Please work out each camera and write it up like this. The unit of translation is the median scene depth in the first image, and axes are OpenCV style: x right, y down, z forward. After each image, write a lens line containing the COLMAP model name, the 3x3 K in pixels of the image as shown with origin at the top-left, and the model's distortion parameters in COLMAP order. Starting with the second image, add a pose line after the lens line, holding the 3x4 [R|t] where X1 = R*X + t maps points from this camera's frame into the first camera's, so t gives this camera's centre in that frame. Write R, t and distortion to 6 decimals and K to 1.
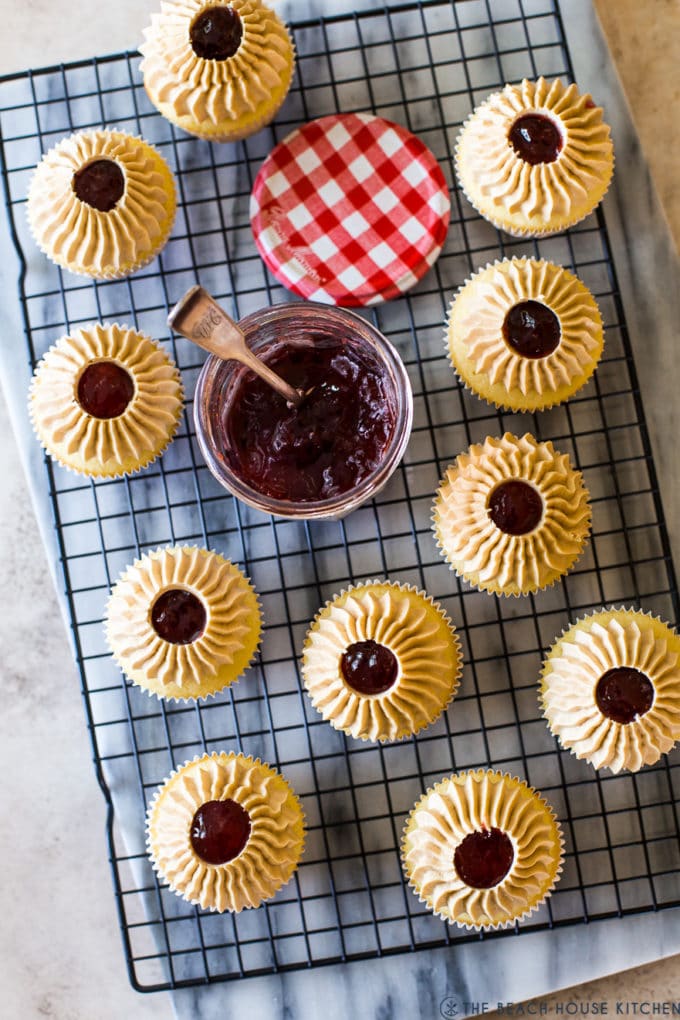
lens RADIAL K [[2155.3, 0, 340.0], [0, 2155.3, 510.0], [0, 0, 1]] dist [-0.050470, -0.576661]
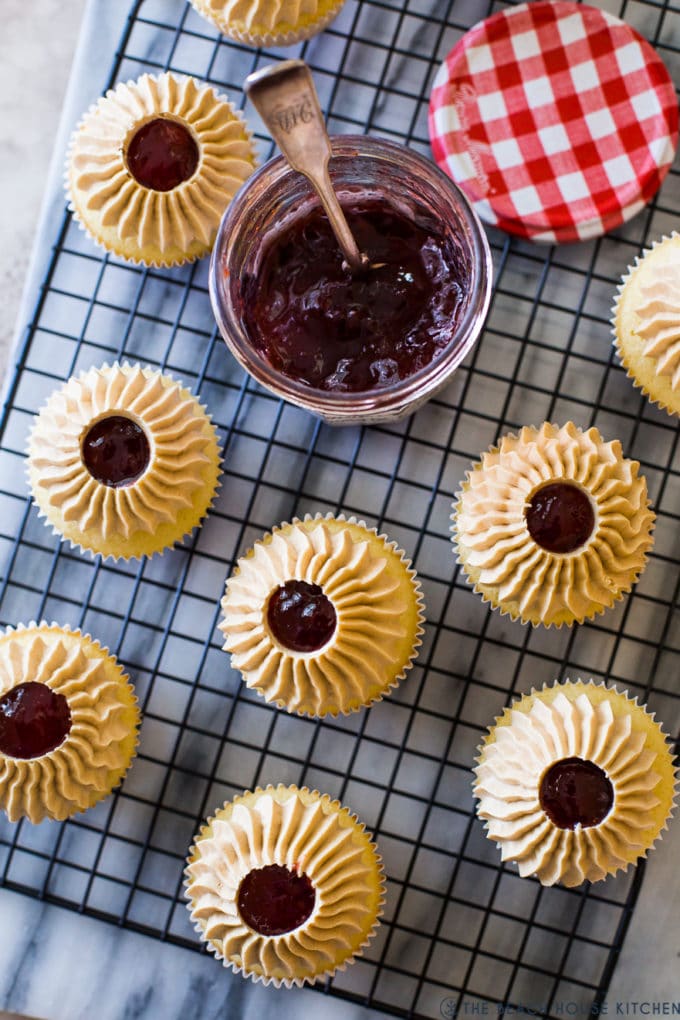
lens RADIAL K [[2015.6, 0, 340.0], [0, 2015.6, 510.0], [0, 0, 1]] dist [-0.163714, 0.277902]
pose [[0.894138, 0.446084, -0.039070, 0.036713], [-0.444441, 0.894717, 0.044203, -0.000279], [0.054675, -0.022160, 0.998258, 0.262450]]
